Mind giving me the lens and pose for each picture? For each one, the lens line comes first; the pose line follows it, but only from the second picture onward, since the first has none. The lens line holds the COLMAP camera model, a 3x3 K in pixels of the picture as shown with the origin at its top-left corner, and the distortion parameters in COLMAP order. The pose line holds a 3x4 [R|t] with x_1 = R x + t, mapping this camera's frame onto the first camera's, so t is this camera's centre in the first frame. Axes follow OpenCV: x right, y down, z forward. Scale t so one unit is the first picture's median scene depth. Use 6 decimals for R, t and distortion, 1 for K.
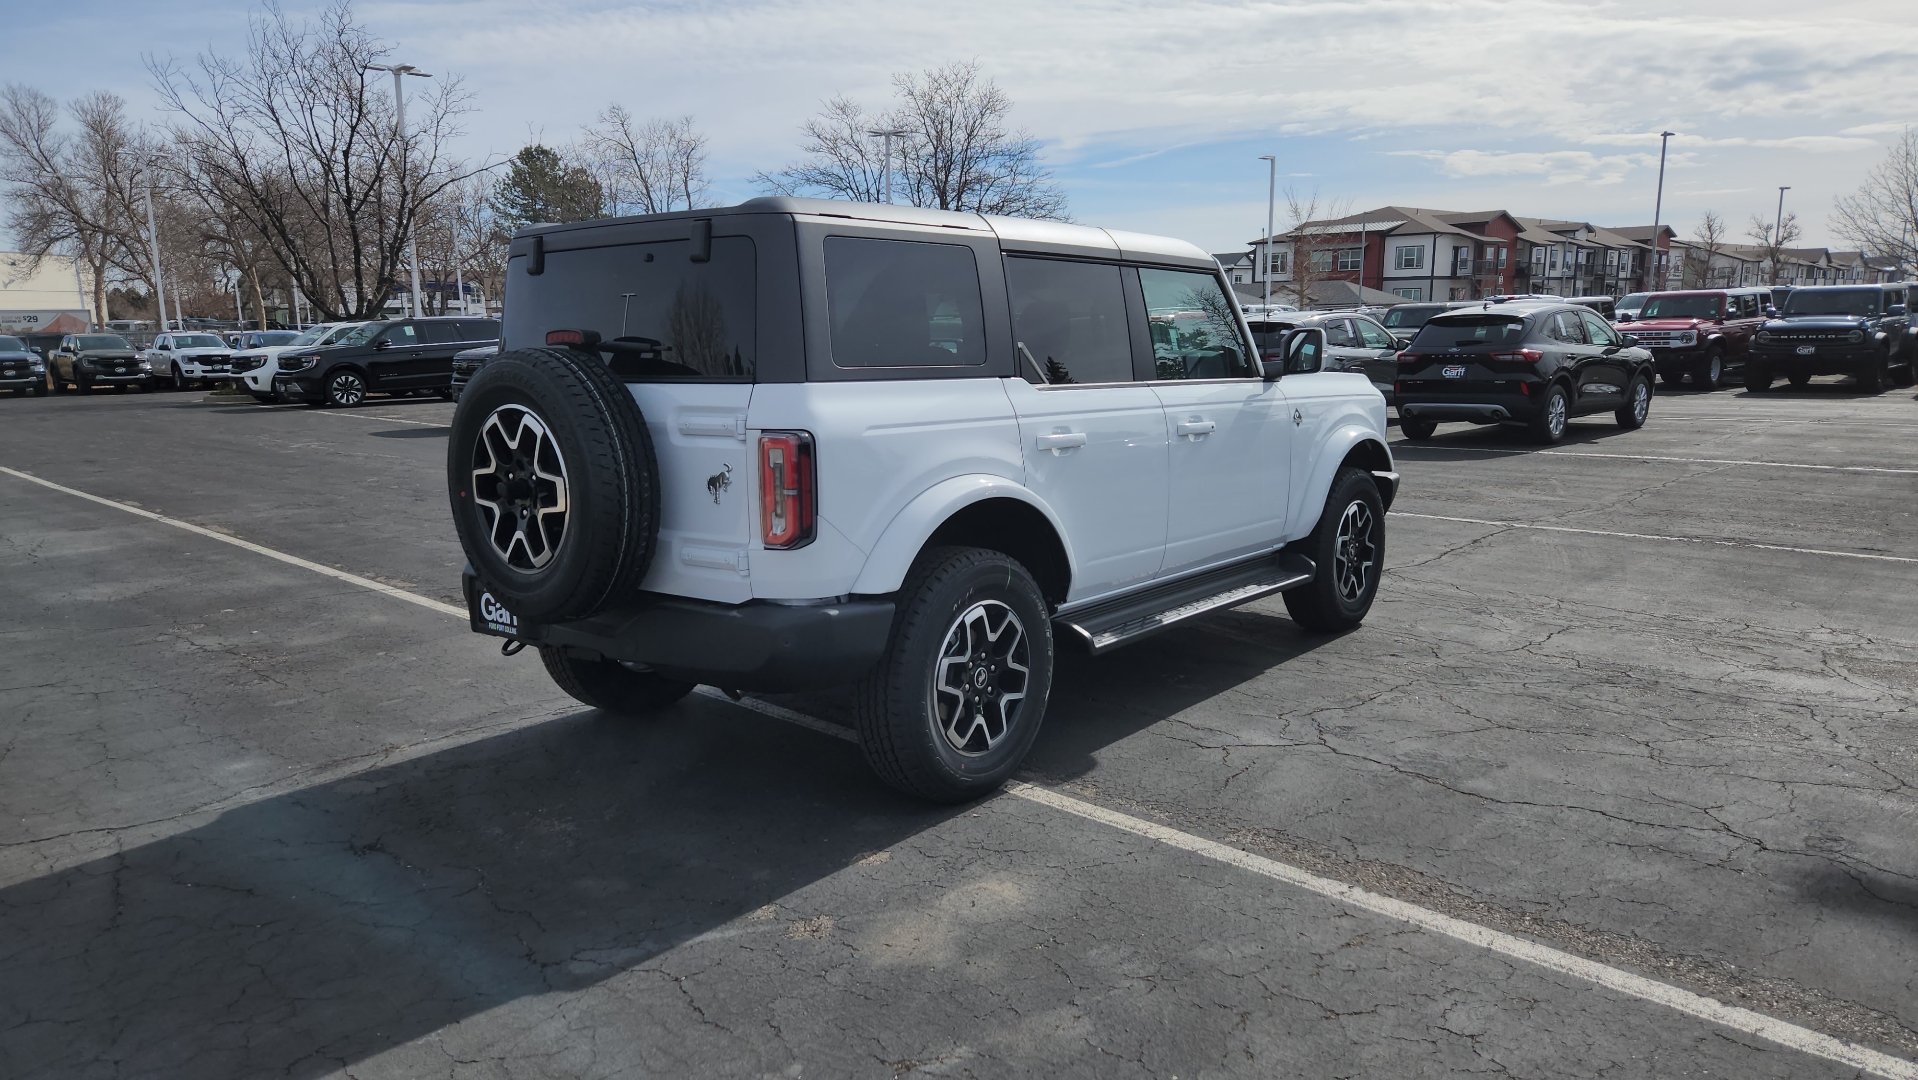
lens RADIAL K [[1278.5, 0, 929.4], [0, 1278.5, 552.8], [0, 0, 1]] dist [0.071758, -0.055632]
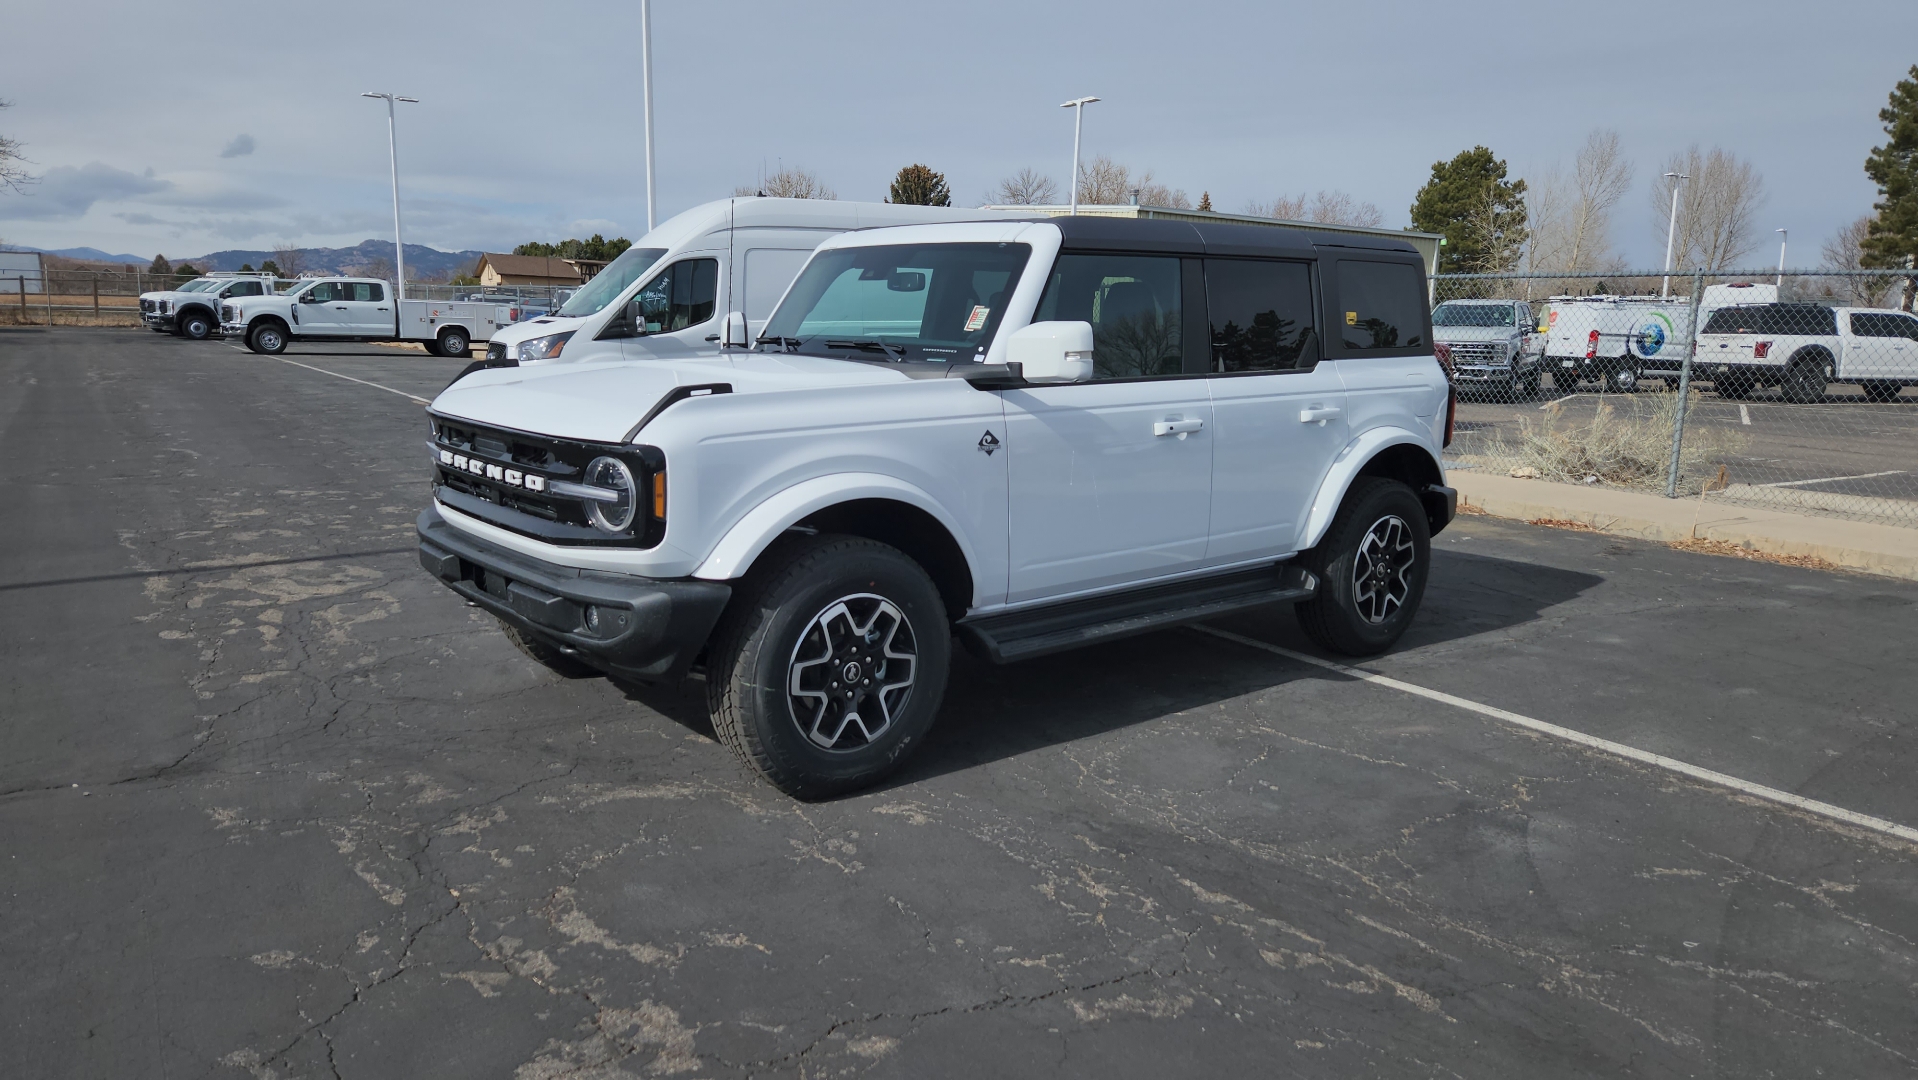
lens RADIAL K [[1278.5, 0, 922.5], [0, 1278.5, 558.9], [0, 0, 1]] dist [0.071758, -0.055632]
pose [[-0.984034, -0.038670, 0.173730, -0.051749], [0.022613, 0.941037, 0.337548, -0.415552], [-0.176539, 0.336087, -0.925137, 2.497022]]
